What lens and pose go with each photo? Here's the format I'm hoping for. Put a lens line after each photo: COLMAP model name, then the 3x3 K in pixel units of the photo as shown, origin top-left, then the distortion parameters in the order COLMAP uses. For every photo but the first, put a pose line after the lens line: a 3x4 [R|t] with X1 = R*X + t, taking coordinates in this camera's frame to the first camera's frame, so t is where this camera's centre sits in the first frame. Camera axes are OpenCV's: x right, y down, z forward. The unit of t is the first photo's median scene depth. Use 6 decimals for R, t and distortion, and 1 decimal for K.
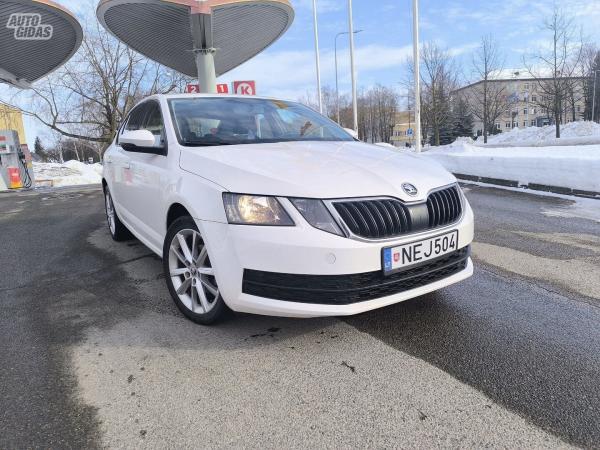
lens RADIAL K [[411.4, 0, 305.1], [0, 411.4, 228.3], [0, 0, 1]] dist [0.026316, -0.024946]
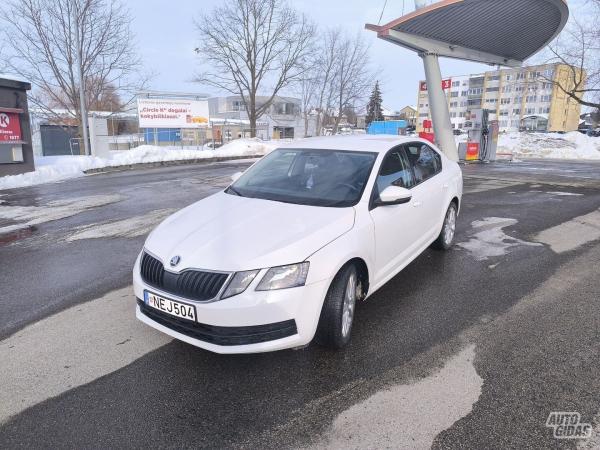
lens RADIAL K [[411.4, 0, 299.2], [0, 411.4, 225.6], [0, 0, 1]] dist [0.026316, -0.024946]
pose [[0.363096, 0.266973, -0.892685, 1.372268], [-0.184514, 0.959701, 0.211964, -0.493687], [0.913300, 0.087749, 0.397723, 0.702550]]
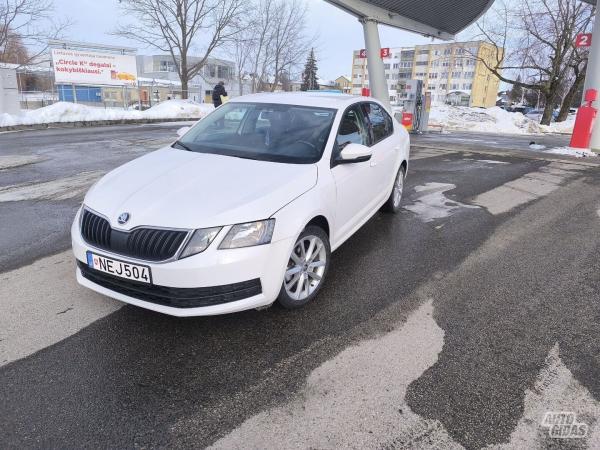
lens RADIAL K [[411.4, 0, 299.8], [0, 411.4, 228.2], [0, 0, 1]] dist [0.026316, -0.024946]
pose [[0.500450, 0.331939, -0.799604, 1.290149], [-0.219608, 0.942044, 0.253624, -0.422240], [0.837450, 0.048673, 0.544343, 0.659550]]
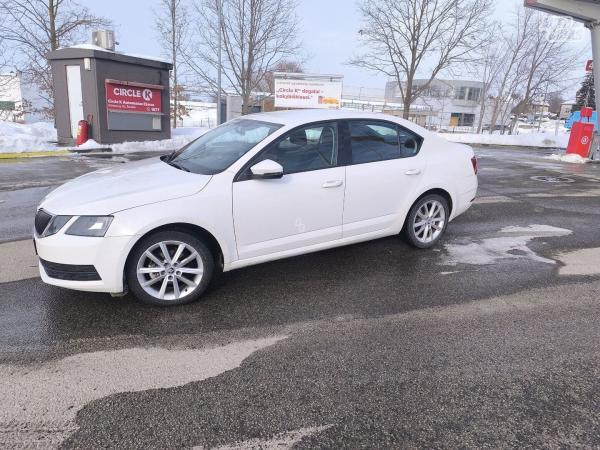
lens RADIAL K [[411.4, 0, 305.3], [0, 411.4, 229.9], [0, 0, 1]] dist [0.026316, -0.024946]
pose [[-0.051195, 0.328512, -0.943111, 1.525017], [-0.209367, 0.919834, 0.331769, -0.645119], [0.976496, 0.214442, 0.021688, 1.707345]]
